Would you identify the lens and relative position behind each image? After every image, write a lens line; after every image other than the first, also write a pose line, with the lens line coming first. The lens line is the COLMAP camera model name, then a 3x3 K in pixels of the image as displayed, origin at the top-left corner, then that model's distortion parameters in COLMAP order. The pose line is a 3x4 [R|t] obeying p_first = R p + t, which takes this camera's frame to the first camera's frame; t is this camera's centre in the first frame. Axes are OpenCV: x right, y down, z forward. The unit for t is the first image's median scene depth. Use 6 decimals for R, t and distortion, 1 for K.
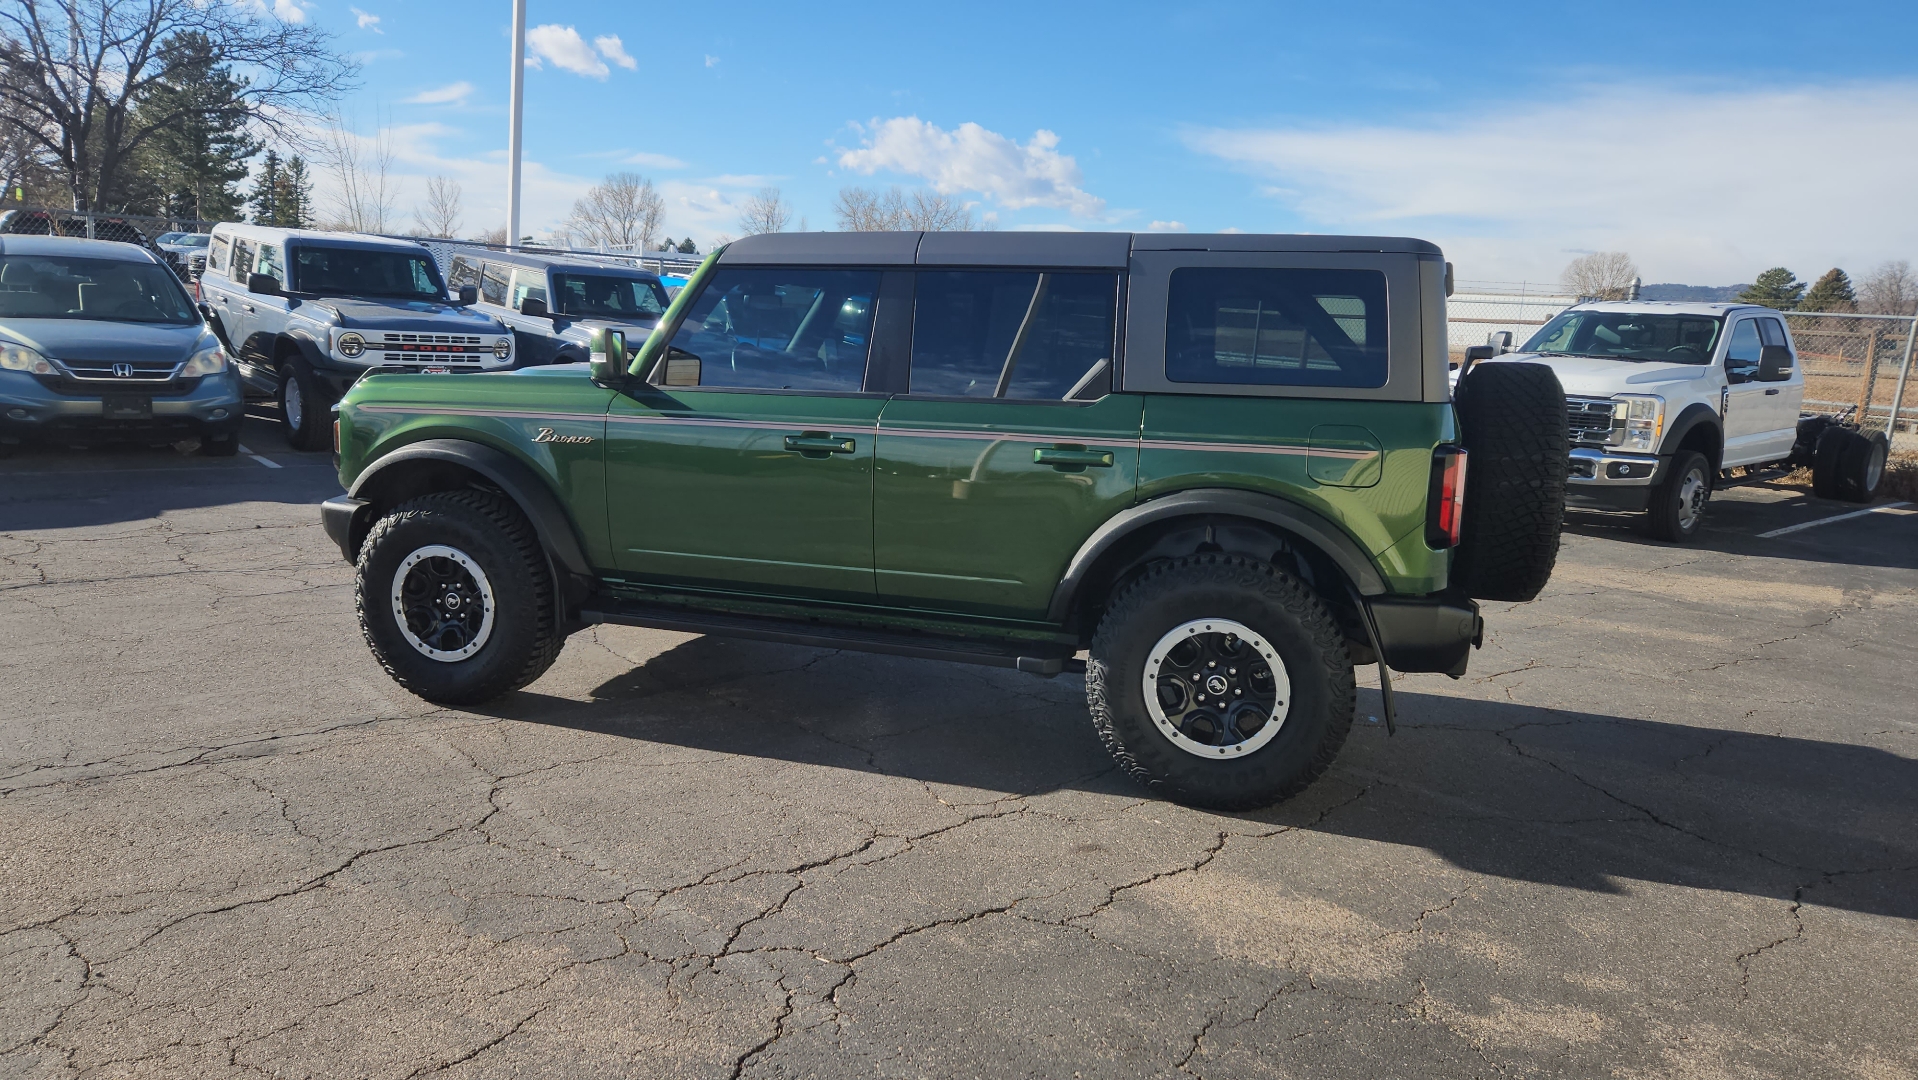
lens RADIAL K [[1283.8, 0, 918.4], [0, 1283.8, 541.9], [0, 0, 1]] dist [0.064800, -0.047534]
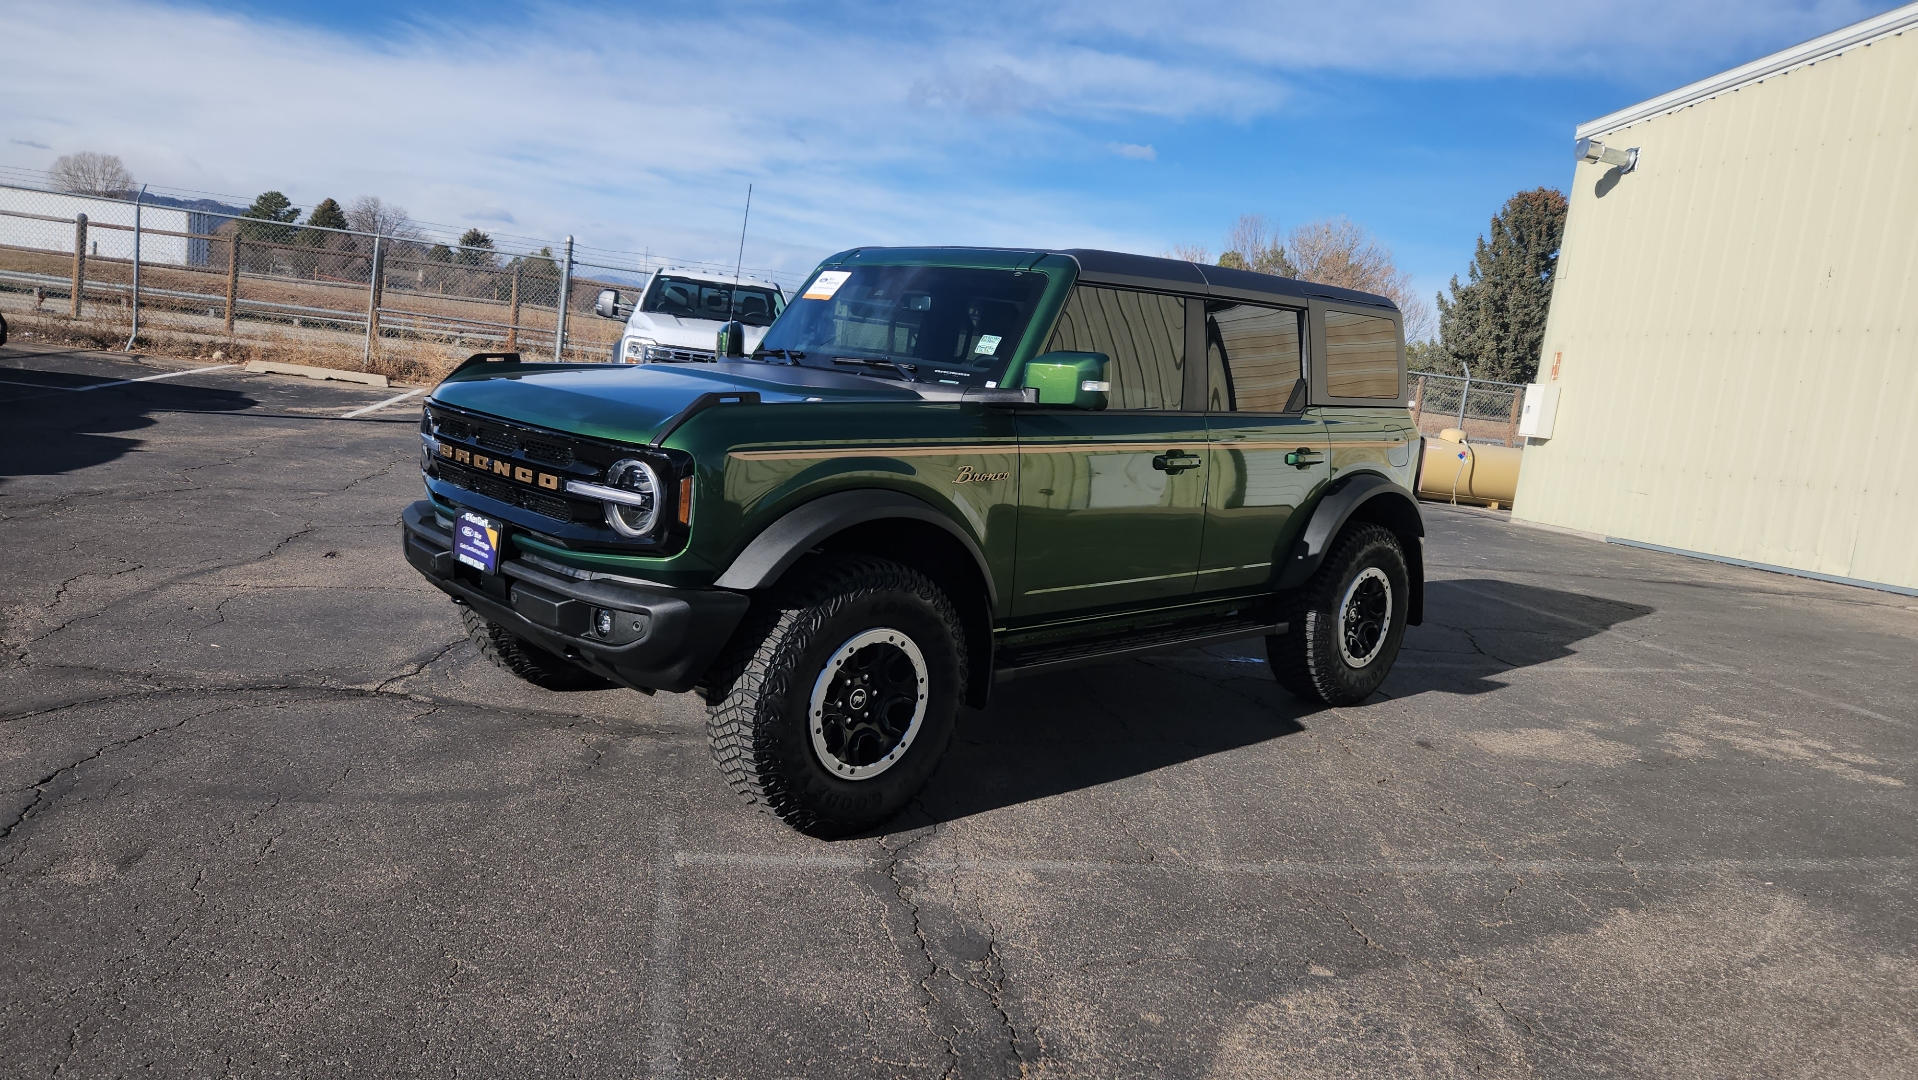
lens RADIAL K [[1281.2, 0, 936.7], [0, 1281.2, 515.7], [0, 0, 1]] dist [0.068723, -0.051902]
pose [[0.486789, -0.113085, 0.866169, -0.972106], [0.072075, 0.993403, 0.089190, -0.125110], [-0.870541, 0.019012, 0.491728, 0.578534]]
